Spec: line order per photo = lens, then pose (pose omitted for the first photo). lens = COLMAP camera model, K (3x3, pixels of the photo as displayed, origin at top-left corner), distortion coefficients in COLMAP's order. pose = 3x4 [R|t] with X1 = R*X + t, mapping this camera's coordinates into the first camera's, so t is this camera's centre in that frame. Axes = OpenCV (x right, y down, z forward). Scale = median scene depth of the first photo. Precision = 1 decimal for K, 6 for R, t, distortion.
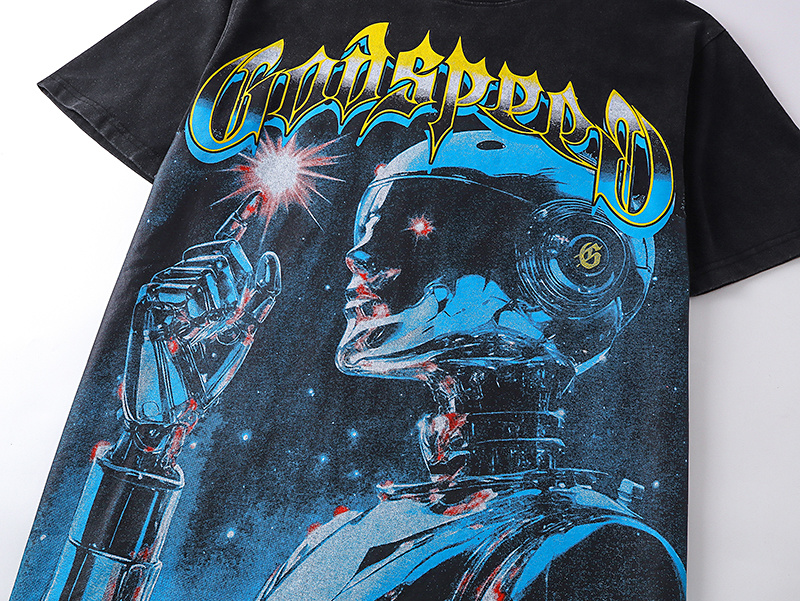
lens RADIAL K [[659.2, 0, 397.4], [0, 659.2, 300.6], [0, 0, 1]] dist [-0.012380, -0.003713]
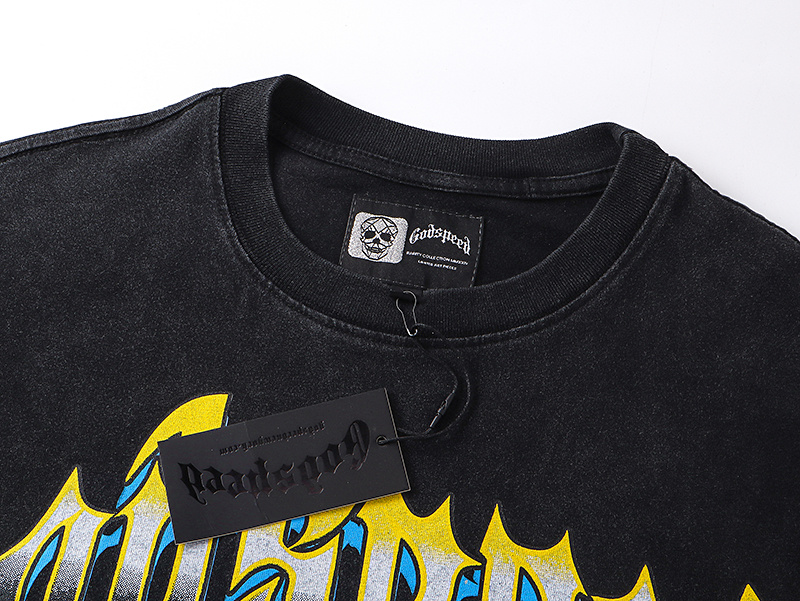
lens RADIAL K [[1123.6, 0, 399.9], [0, 1123.6, 300.5], [0, 0, 1]] dist [-0.017958, 0.000000]
pose [[0.999503, -0.025917, 0.017948, 0.068235], [0.023885, 0.994140, 0.105427, -0.435386], [-0.020575, -0.104946, 0.994265, 0.212273]]
